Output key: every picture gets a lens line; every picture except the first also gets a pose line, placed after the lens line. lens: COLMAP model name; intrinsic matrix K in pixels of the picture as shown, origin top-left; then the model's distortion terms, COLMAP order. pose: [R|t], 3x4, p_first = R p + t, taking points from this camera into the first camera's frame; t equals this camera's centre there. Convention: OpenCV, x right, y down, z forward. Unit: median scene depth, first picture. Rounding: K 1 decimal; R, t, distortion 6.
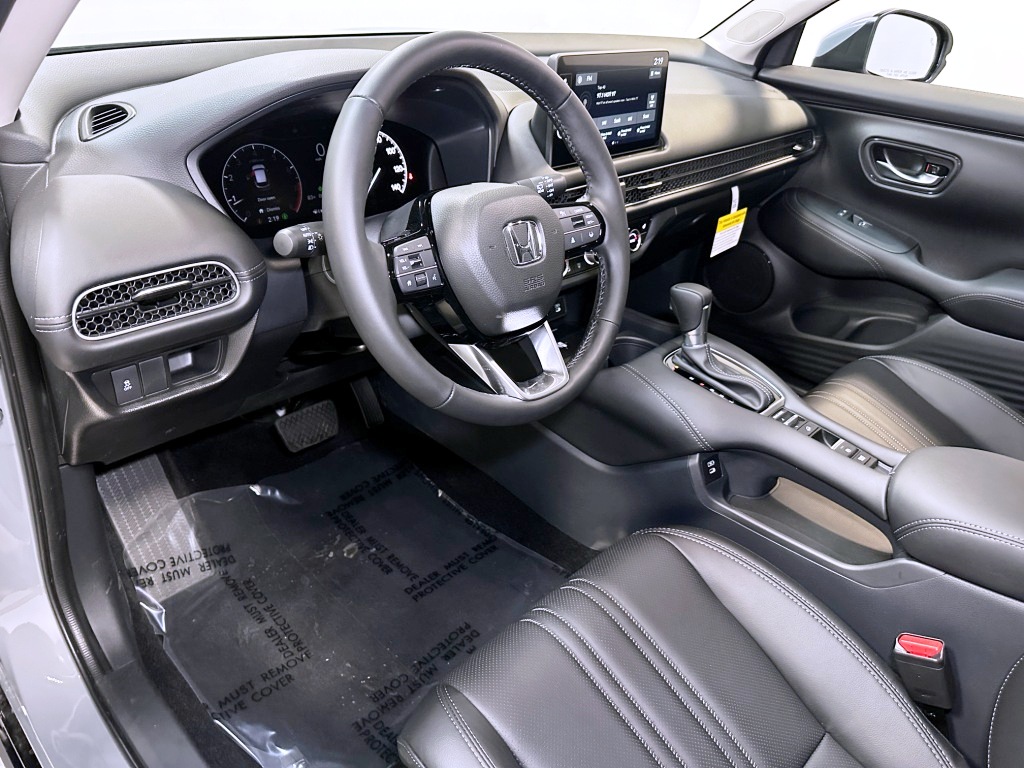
lens RADIAL K [[706.4, 0, 512.0], [0, 706.4, 384.0], [0, 0, 1]] dist [0.000533, -0.000799]
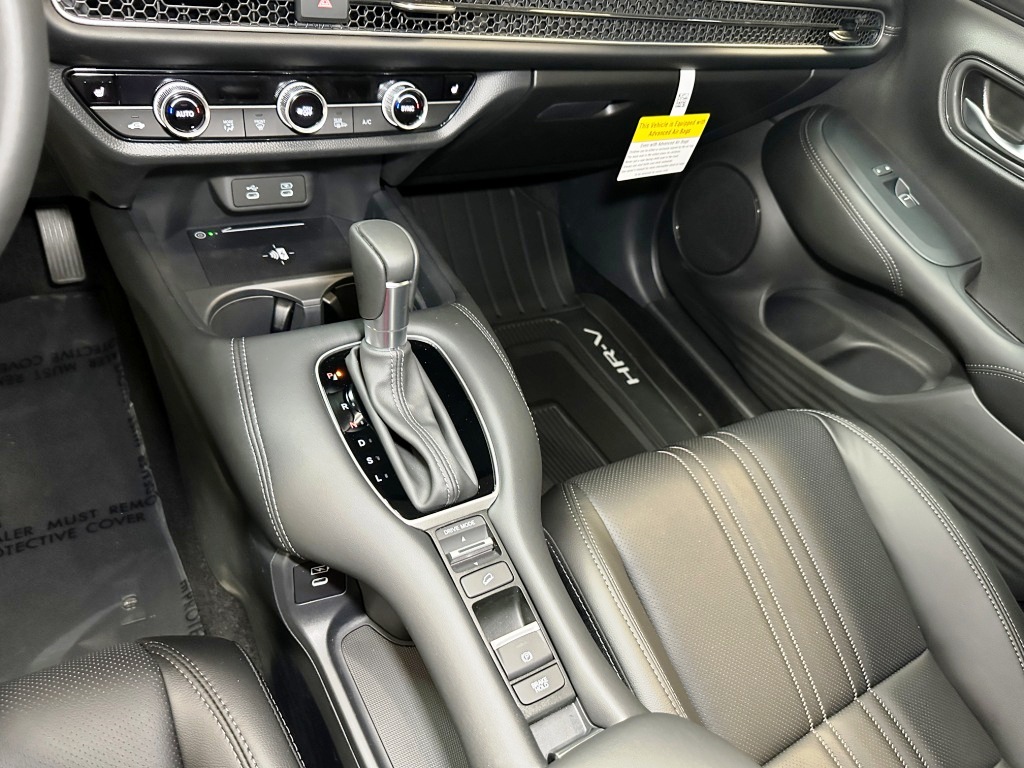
lens RADIAL K [[759.6, 0, 512.0], [0, 759.6, 384.0], [0, 0, 1]] dist [0.004711, 0.003519]
pose [[0.951104, 0.306017, -0.041887, 0.263245], [-0.292294, 0.935575, 0.198152, -0.113137], [0.099826, -0.176220, 0.979276, 0.314117]]
